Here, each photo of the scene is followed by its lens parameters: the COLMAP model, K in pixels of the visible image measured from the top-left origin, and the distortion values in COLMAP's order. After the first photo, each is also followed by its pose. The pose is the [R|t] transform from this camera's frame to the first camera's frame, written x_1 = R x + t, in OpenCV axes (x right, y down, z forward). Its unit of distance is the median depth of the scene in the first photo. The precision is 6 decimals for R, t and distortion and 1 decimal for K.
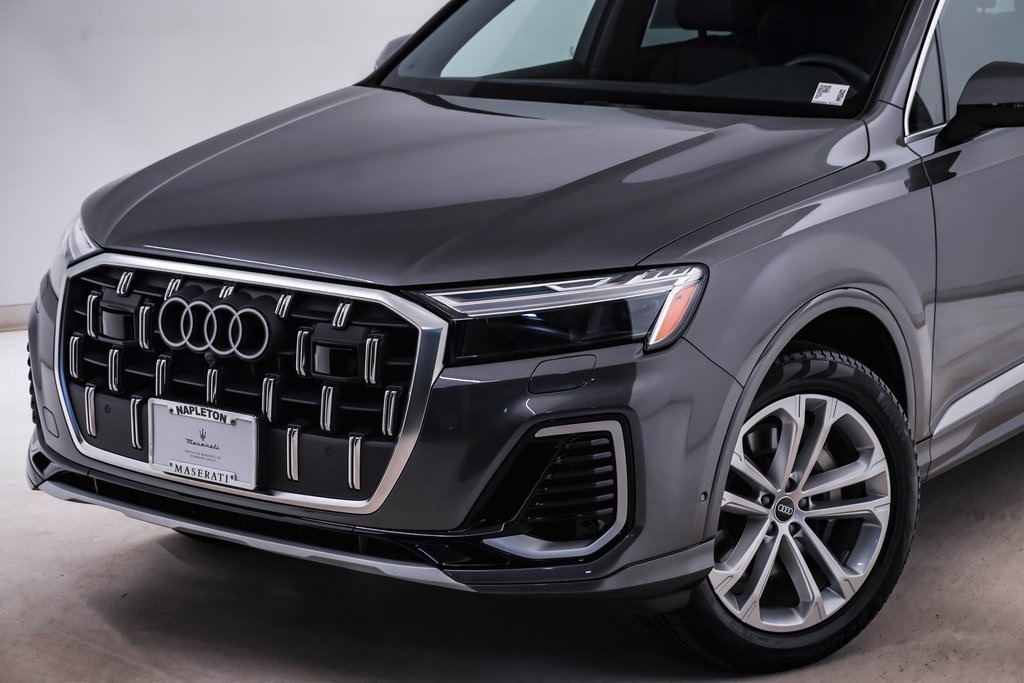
lens RADIAL K [[2177.0, 0, 509.4], [0, 2177.0, 348.6], [0, 0, 1]] dist [0.011088, 0.000000]
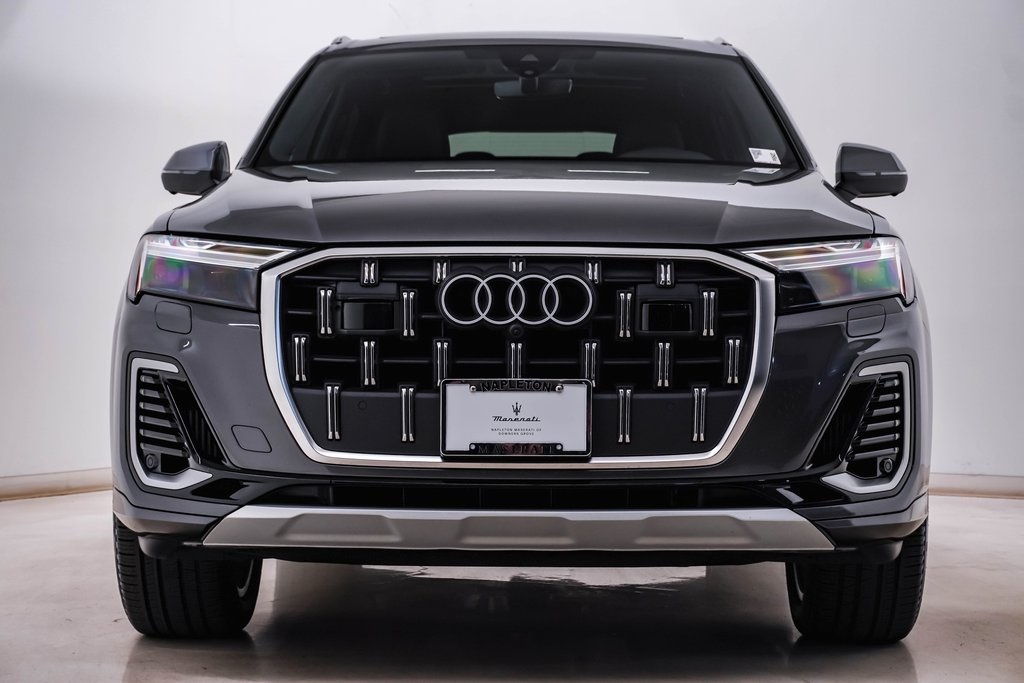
lens RADIAL K [[2177.0, 0, 516.4], [0, 2177.0, 337.9], [0, 0, 1]] dist [0.011088, 0.000000]
pose [[0.822478, -0.002232, 0.568792, -0.662802], [0.115047, 0.979976, -0.162513, 0.159066], [-0.557040, 0.199101, 0.806266, 0.201300]]
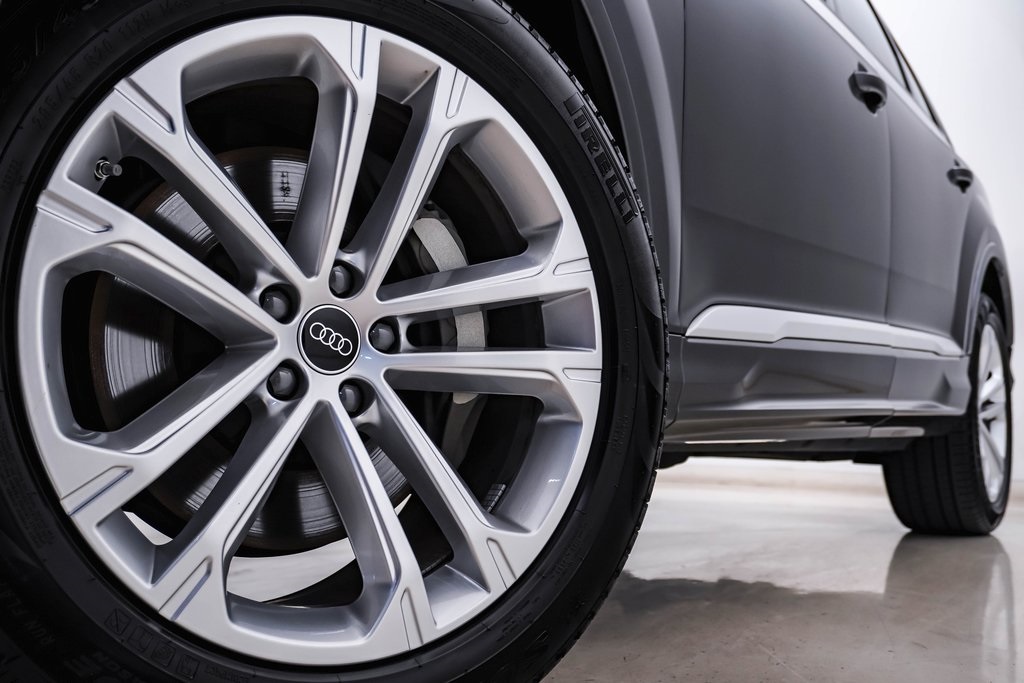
lens RADIAL K [[1155.7, 0, 512.3], [0, 1155.7, 341.2], [0, 0, 1]] dist [-0.013993, 0.000000]
pose [[0.997070, 0.030238, 0.070267, 0.147005], [-0.009524, 0.960482, -0.278180, 0.133560], [-0.075901, 0.276695, 0.957955, 0.814472]]
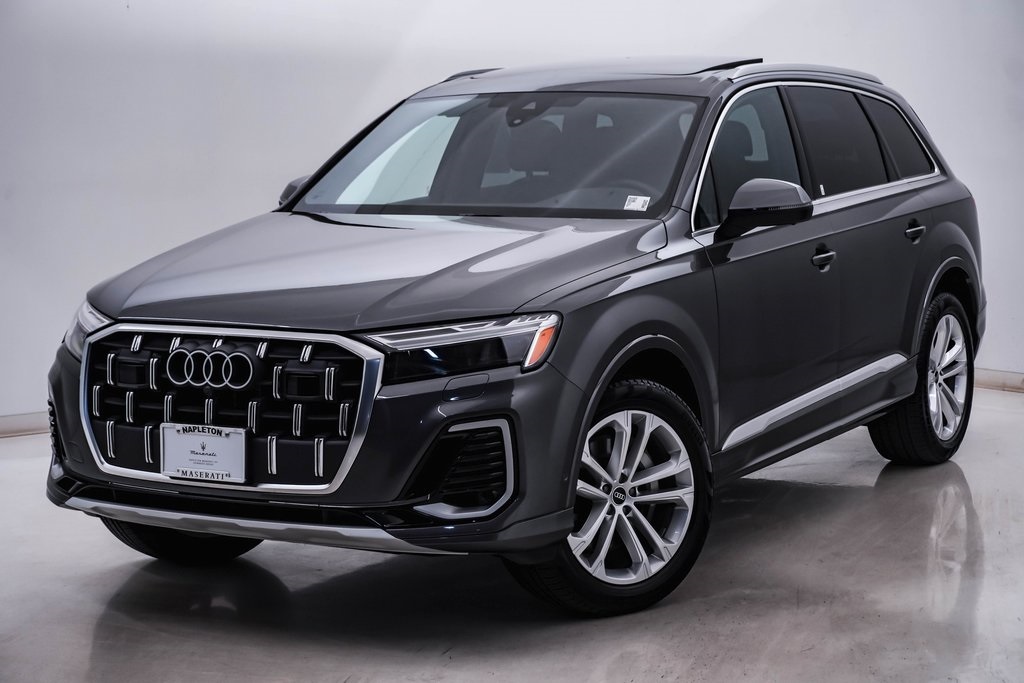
lens RADIAL K [[2177.0, 0, 506.6], [0, 2177.0, 347.0], [0, 0, 1]] dist [0.011088, 0.000000]
pose [[0.994375, -0.026613, 0.102521, -0.085397], [0.035763, 0.995436, -0.088472, 0.101300], [-0.099698, 0.091641, 0.990789, -0.378108]]
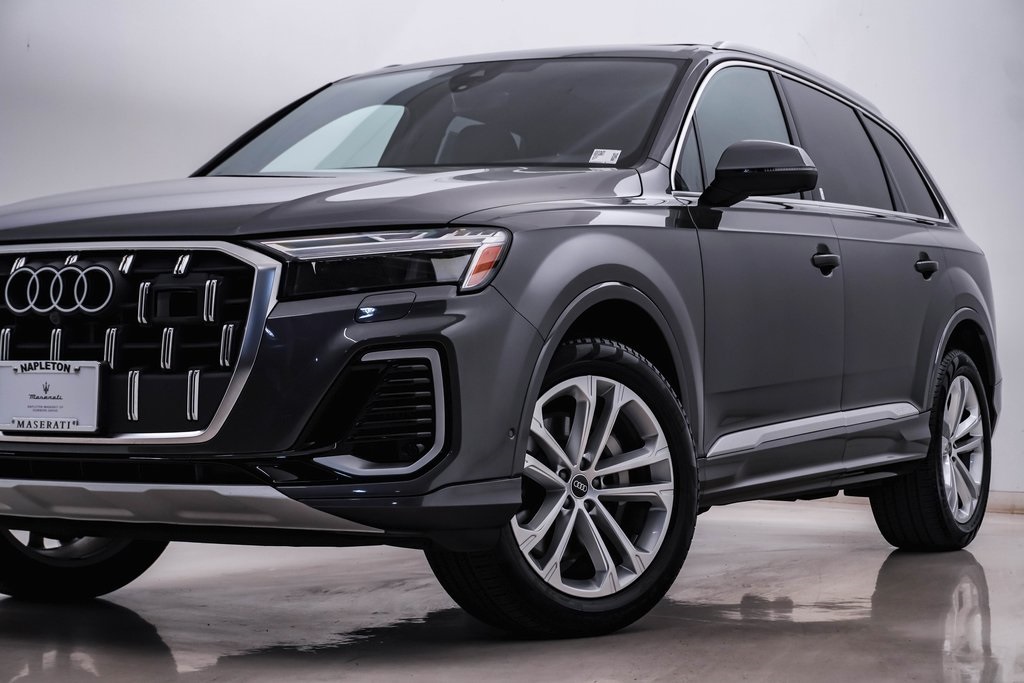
lens RADIAL K [[2177.0, 0, 512.3], [0, 2177.0, 340.7], [0, 0, 1]] dist [0.011088, 0.000000]
pose [[0.991854, 0.006958, 0.127186, -0.047386], [0.021220, 0.975527, -0.218853, 0.245293], [-0.125596, 0.219769, 0.967433, -0.069445]]
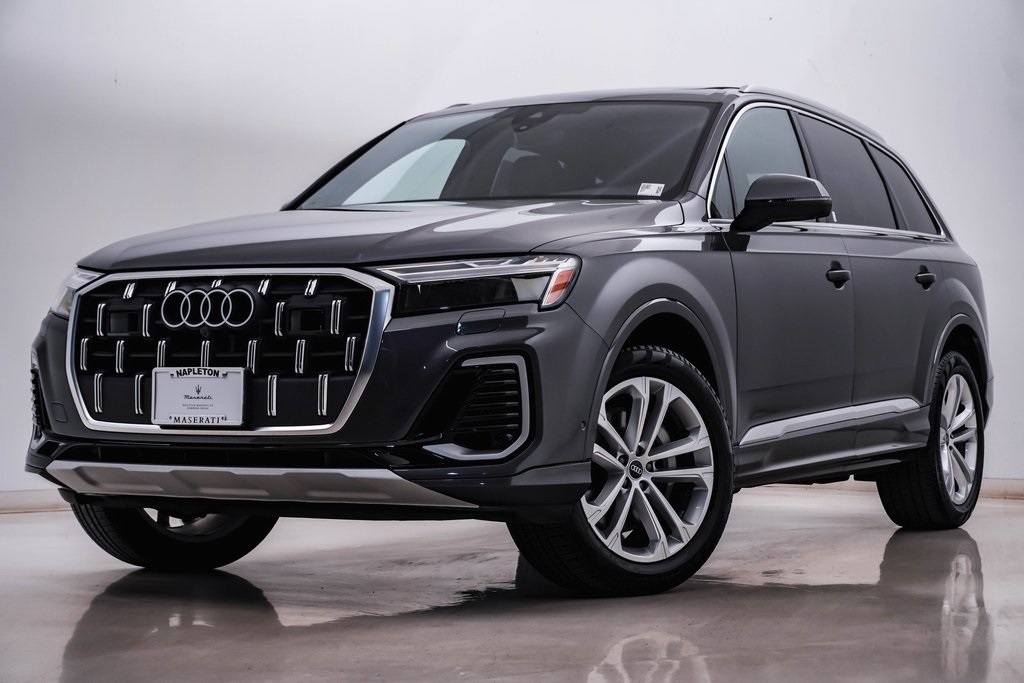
lens RADIAL K [[2177.0, 0, 511.1], [0, 2177.0, 342.0], [0, 0, 1]] dist [0.011088, 0.000000]
pose [[0.992003, 0.001495, 0.126202, -0.114409], [0.026189, 0.975728, -0.217416, 0.286007], [-0.123464, 0.218983, 0.967886, -0.274571]]
